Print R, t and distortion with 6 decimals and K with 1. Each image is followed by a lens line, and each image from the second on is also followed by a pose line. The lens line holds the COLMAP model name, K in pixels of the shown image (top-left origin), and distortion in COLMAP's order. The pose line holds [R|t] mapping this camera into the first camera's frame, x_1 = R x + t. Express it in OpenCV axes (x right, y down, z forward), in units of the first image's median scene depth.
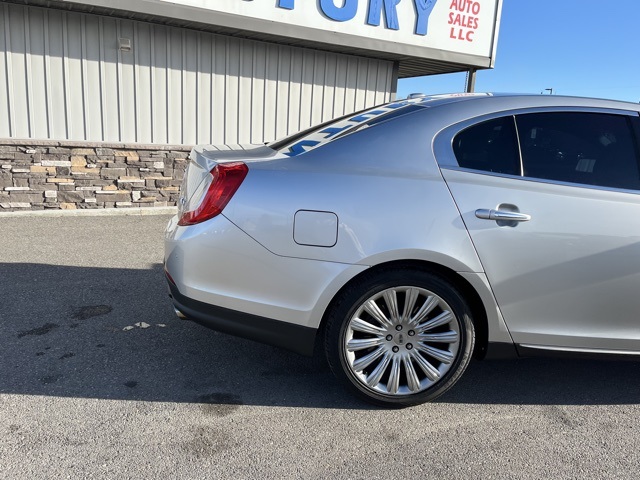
lens RADIAL K [[482.1, 0, 318.3], [0, 482.1, 236.8], [0, 0, 1]] dist [0.068435, -0.093585]
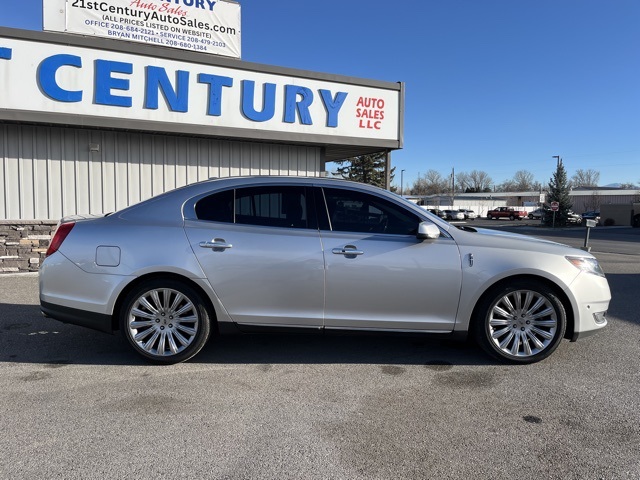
lens RADIAL K [[480.2, 0, 323.8], [0, 480.2, 238.9], [0, 0, 1]] dist [0.065811, -0.081987]
pose [[0.997290, -0.040859, -0.061177, 0.309724], [0.031500, 0.988665, -0.146799, 0.071212], [0.066482, 0.144475, 0.987273, -0.245994]]
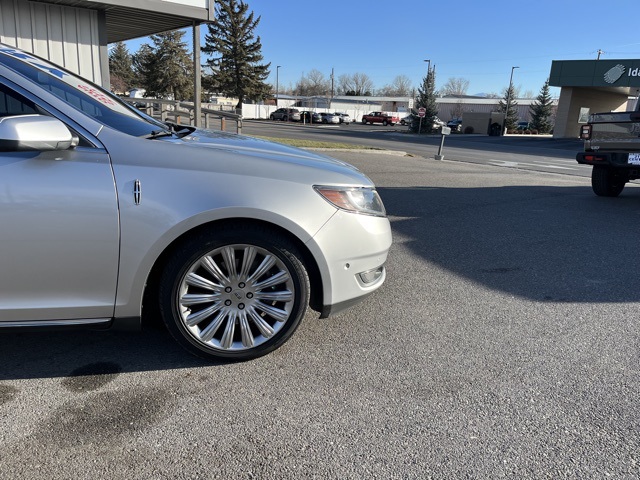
lens RADIAL K [[483.0, 0, 316.9], [0, 483.0, 241.6], [0, 0, 1]] dist [0.056121, -0.070218]
pose [[0.985982, -0.050137, 0.159138, 0.526279], [0.040197, 0.997070, 0.065083, 0.029781], [-0.161935, -0.057774, 0.985109, 0.032629]]
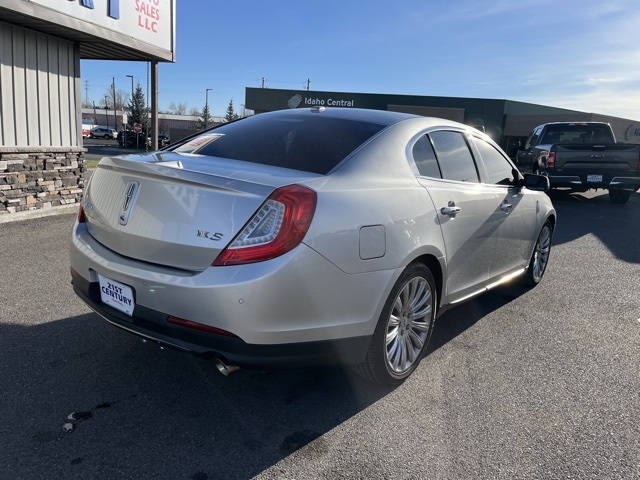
lens RADIAL K [[482.1, 0, 318.3], [0, 482.1, 236.8], [0, 0, 1]] dist [0.068435, -0.093585]
pose [[0.688173, -0.149908, 0.709891, -0.291024], [0.126931, 0.988208, 0.085632, -0.046769], [-0.714357, 0.031177, 0.699086, 0.117592]]
